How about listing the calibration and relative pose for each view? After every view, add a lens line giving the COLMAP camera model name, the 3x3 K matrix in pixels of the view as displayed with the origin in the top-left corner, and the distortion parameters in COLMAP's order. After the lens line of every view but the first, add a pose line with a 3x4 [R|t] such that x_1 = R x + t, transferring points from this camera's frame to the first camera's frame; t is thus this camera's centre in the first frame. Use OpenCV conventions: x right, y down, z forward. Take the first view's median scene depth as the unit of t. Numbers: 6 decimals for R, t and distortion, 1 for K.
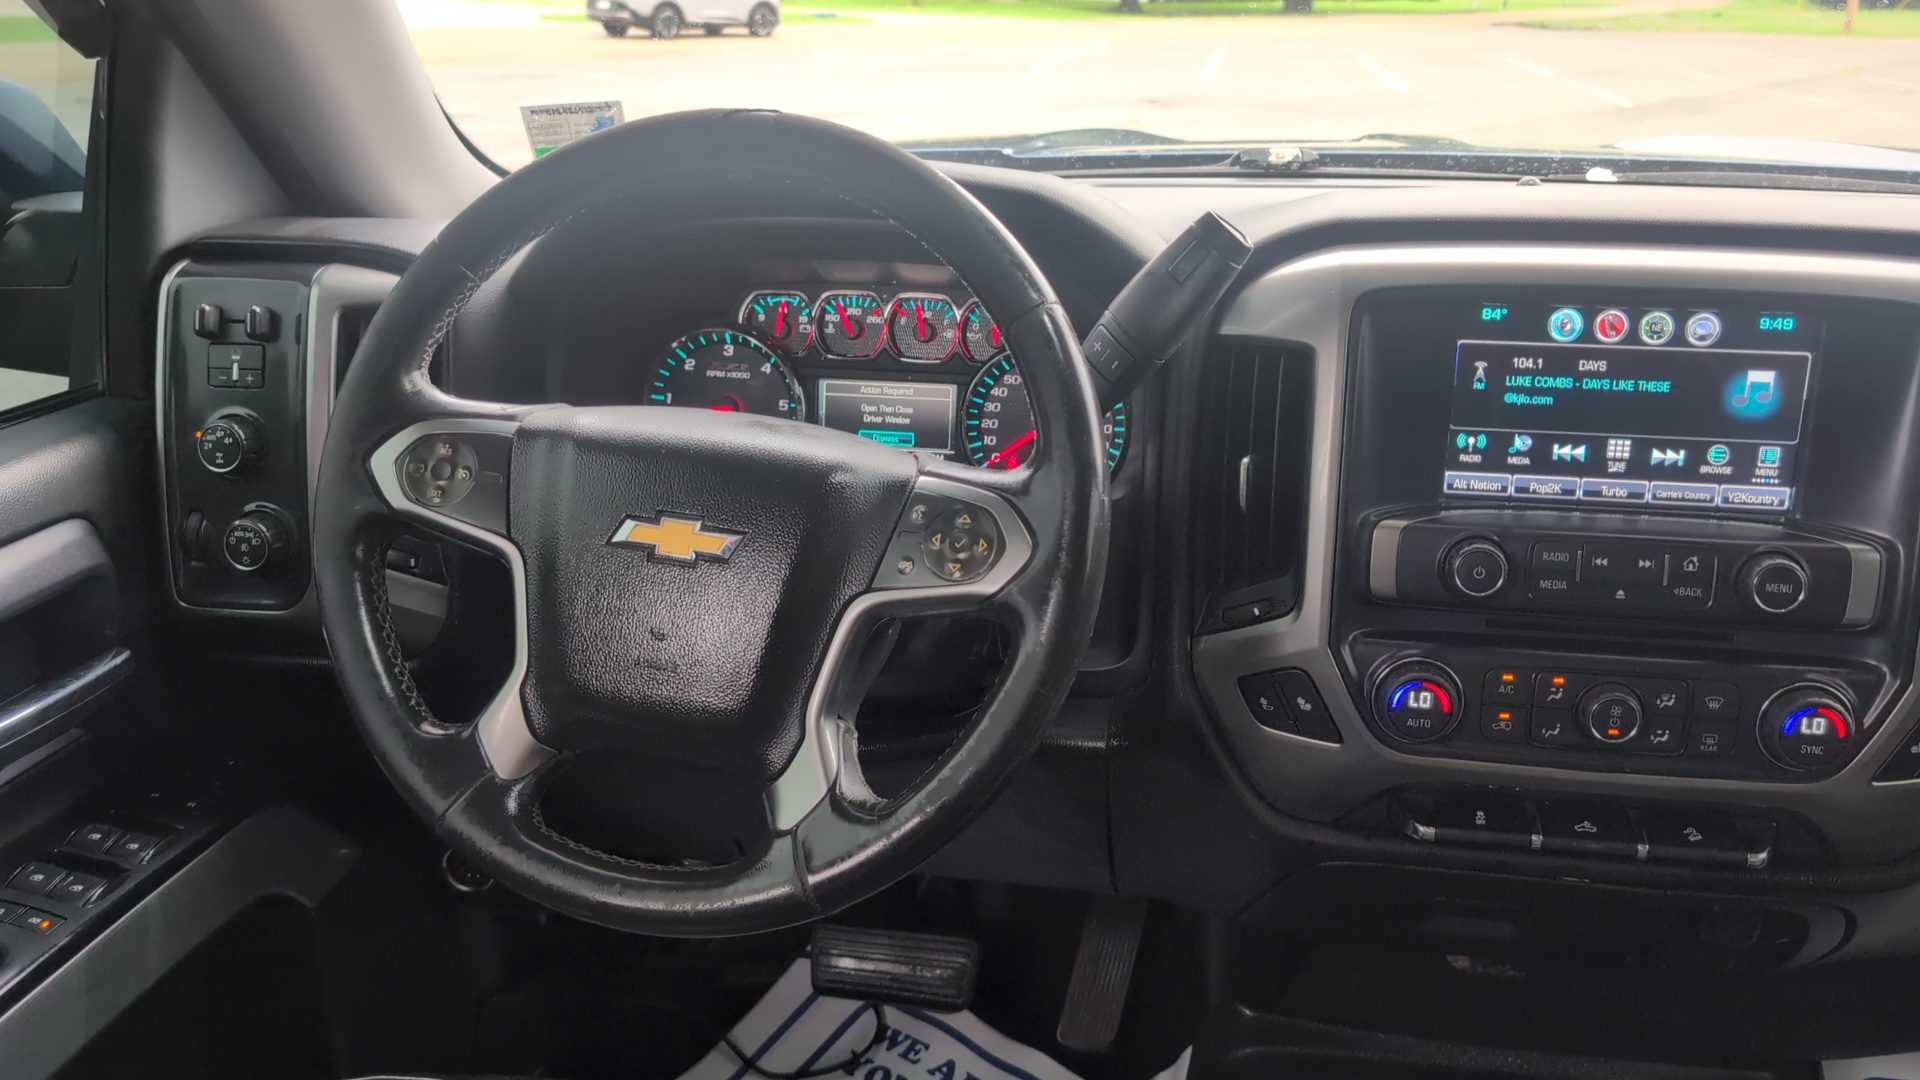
lens RADIAL K [[1636.0, 0, 959.2], [0, 1636.0, 545.5], [0, 0, 1]] dist [0.058918, -0.102269]
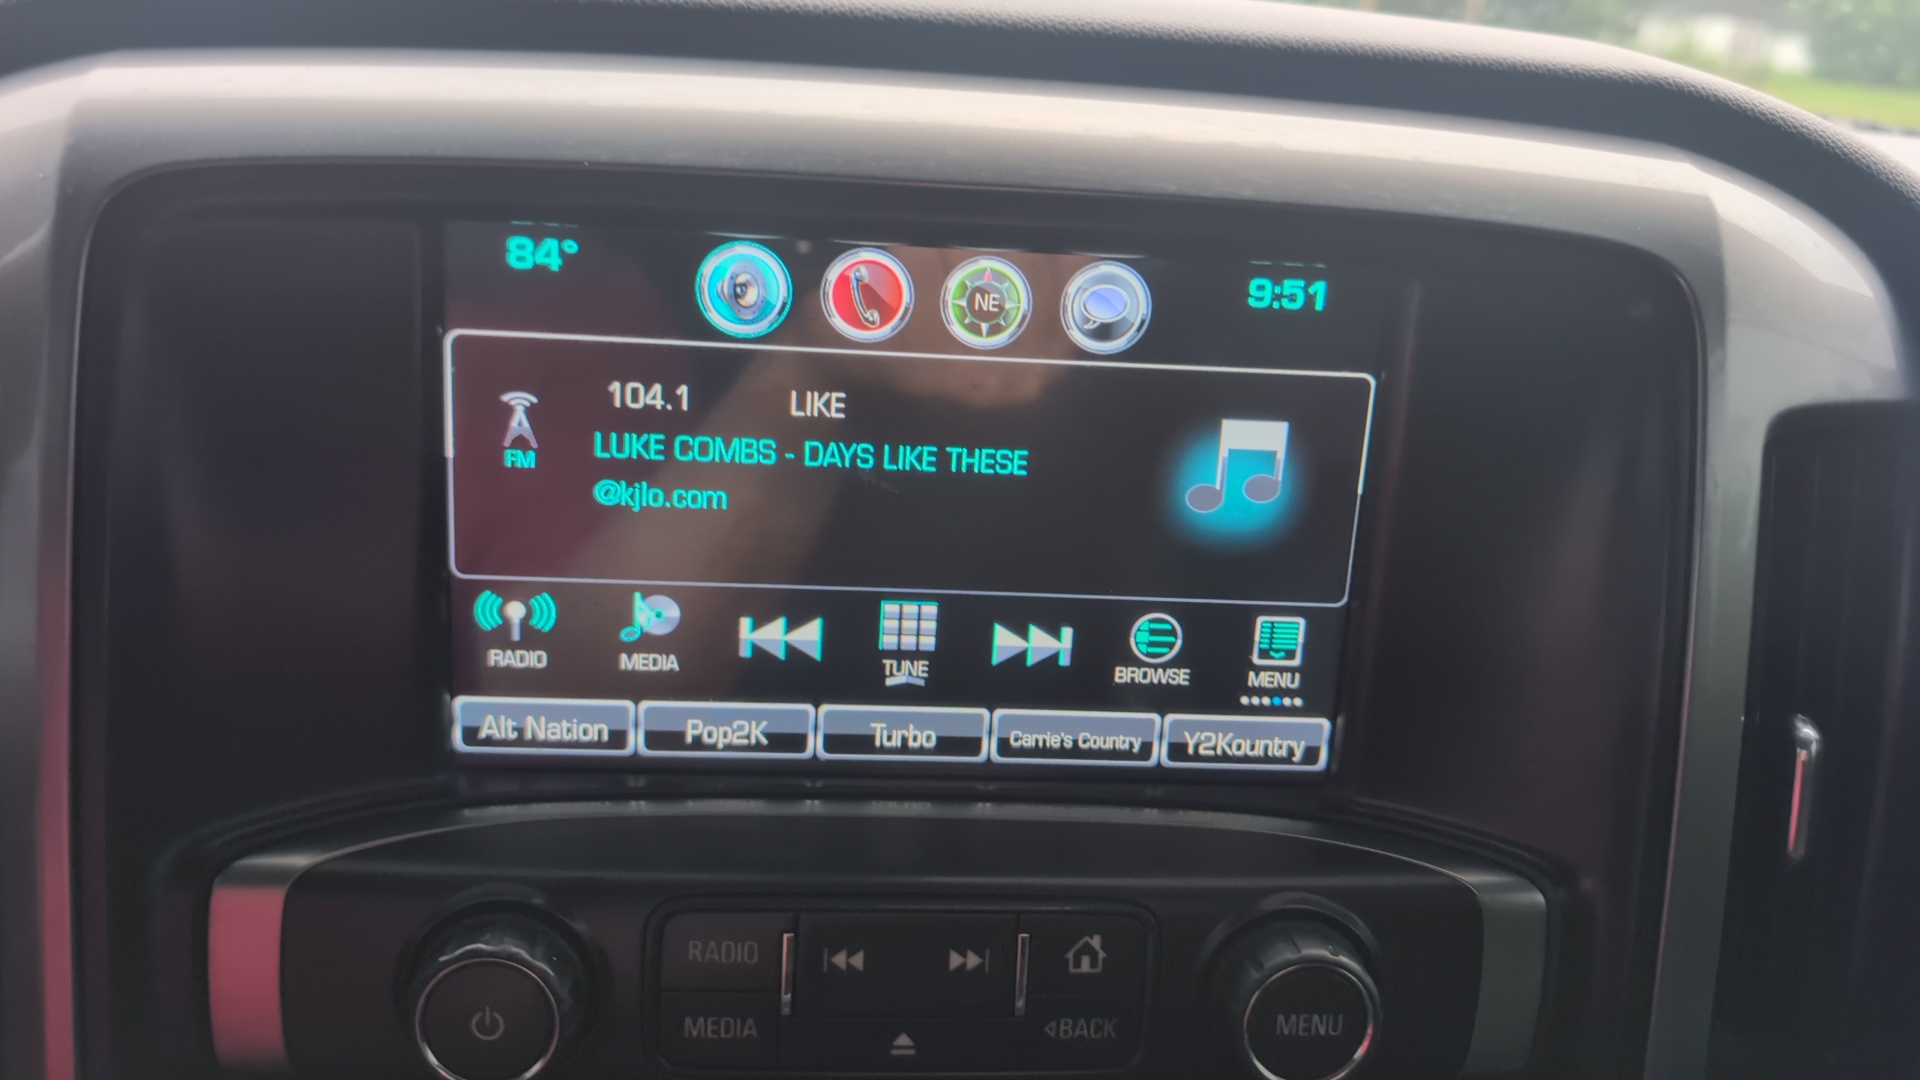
lens RADIAL K [[1636.0, 0, 907.2], [0, 1636.0, 543.0], [0, 0, 1]] dist [0.058918, -0.102269]
pose [[0.974981, -0.015903, 0.221719, 0.315988], [0.019041, 0.999746, -0.012023, -0.072709], [-0.221471, 0.015944, 0.975037, 0.633407]]
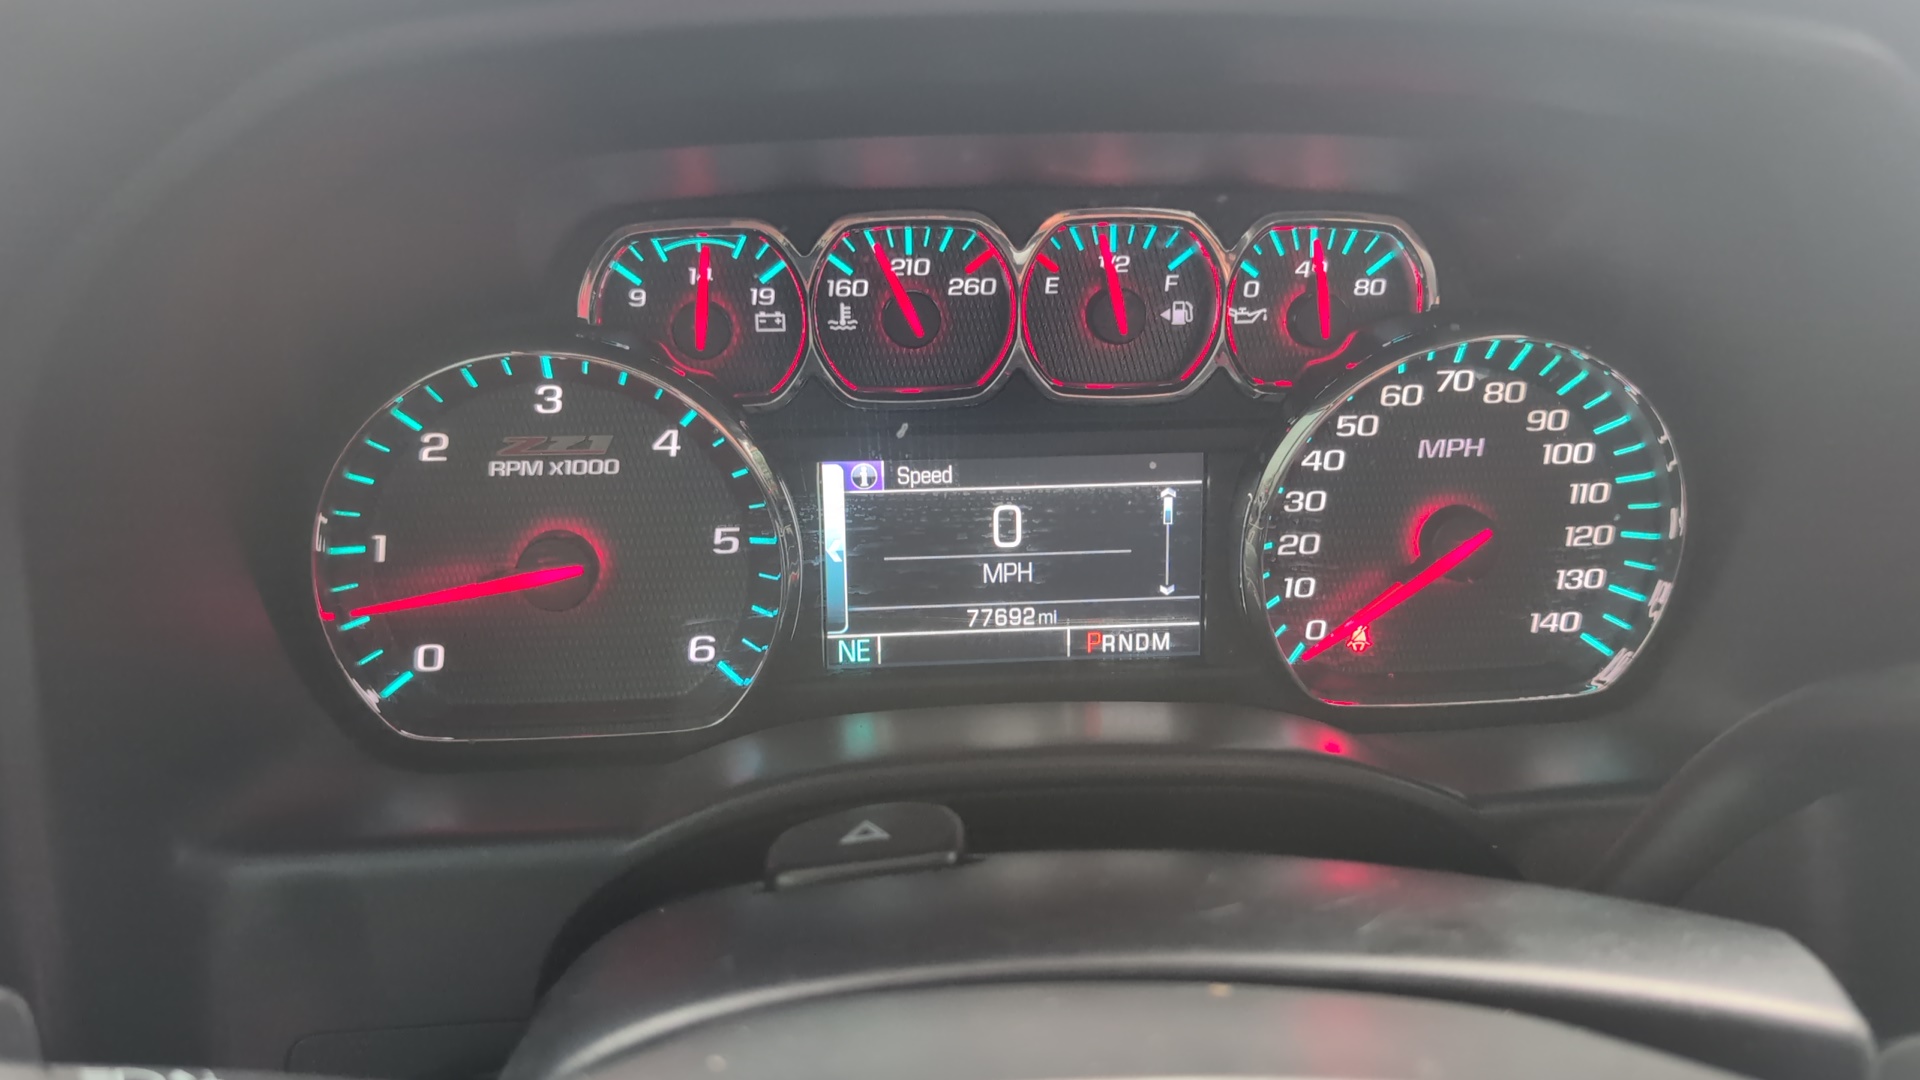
lens RADIAL K [[1636.0, 0, 947.4], [0, 1636.0, 540.5], [0, 0, 1]] dist [0.058918, -0.102269]
pose [[0.962259, -0.113949, 0.247128, -0.202640], [0.079199, 0.986067, 0.146284, -0.182025], [-0.260354, -0.121191, 0.957877, 0.873866]]
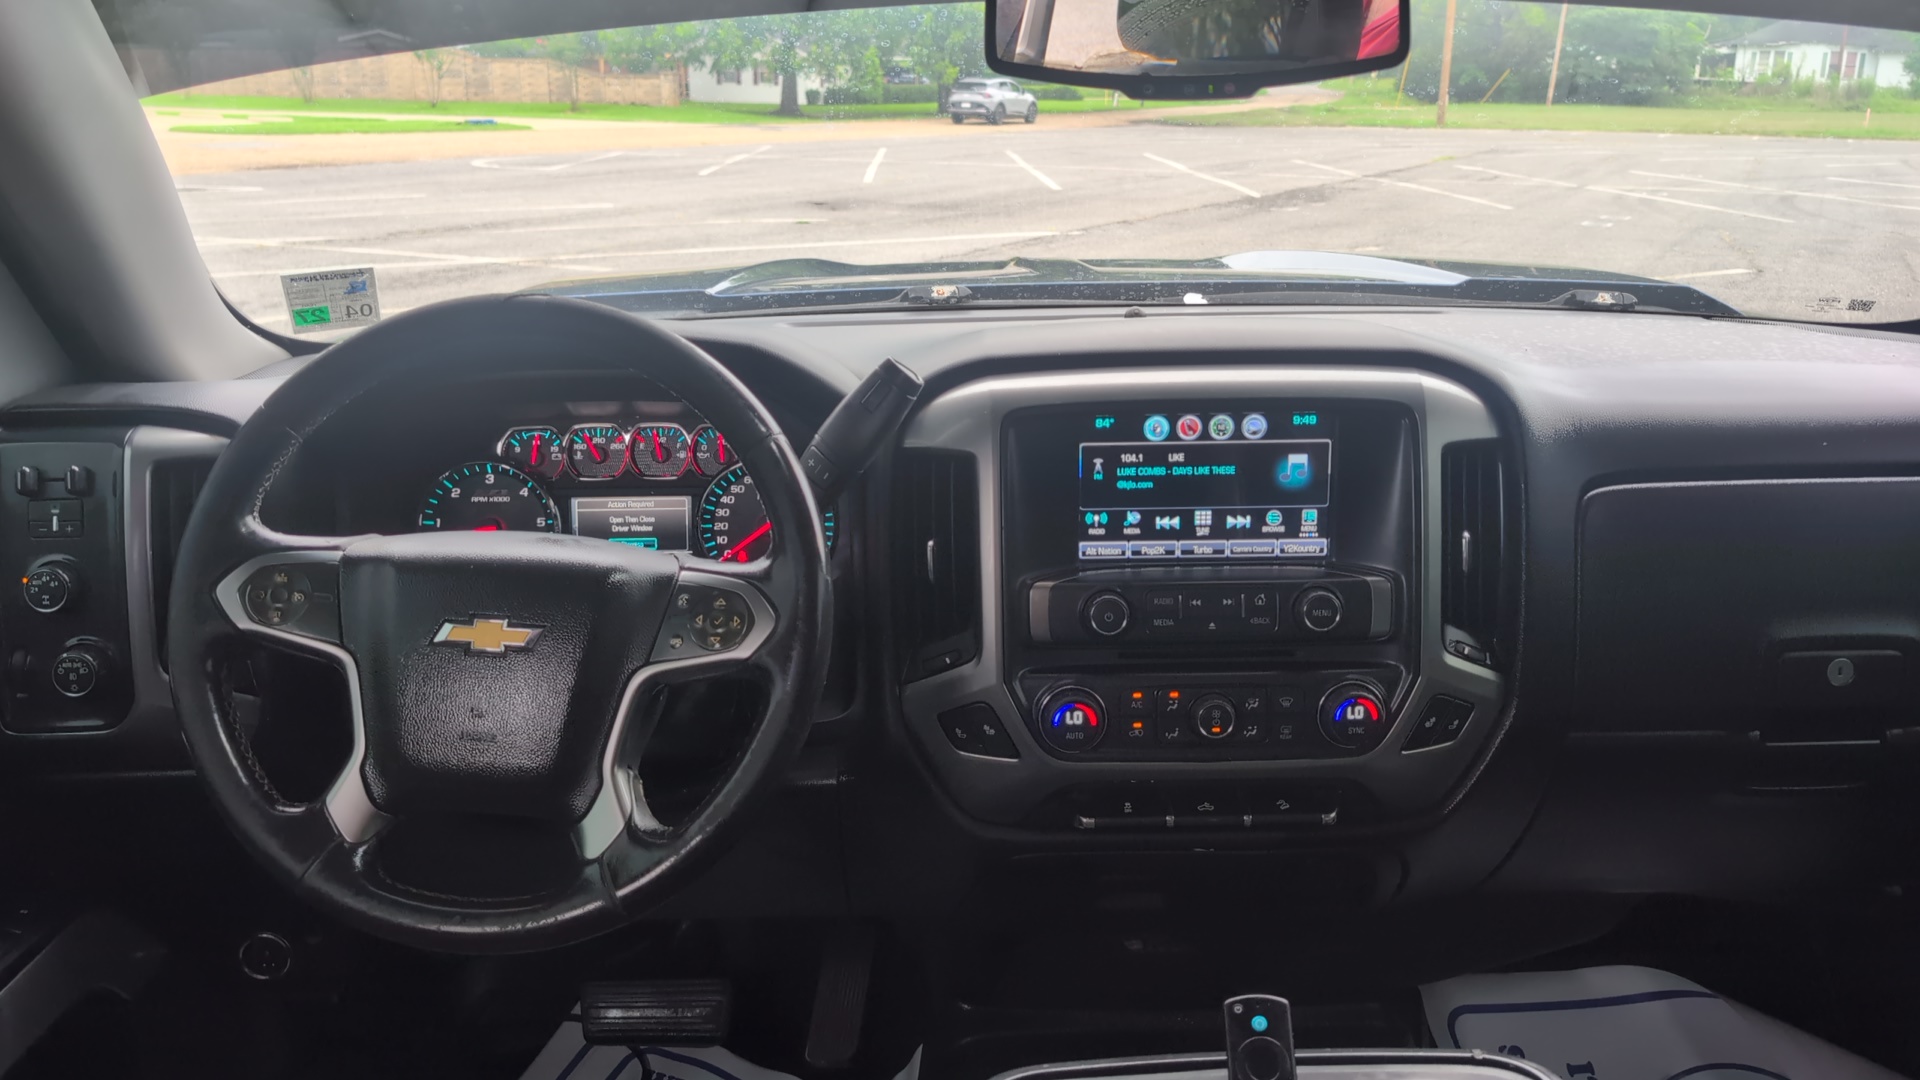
lens RADIAL K [[1636.0, 0, 913.1], [0, 1636.0, 537.0], [0, 0, 1]] dist [0.058918, -0.102269]
pose [[0.985263, -0.063194, 0.158946, -0.043617], [0.073058, 0.995698, -0.056998, 0.015299], [-0.154660, 0.067770, 0.985641, -0.271494]]
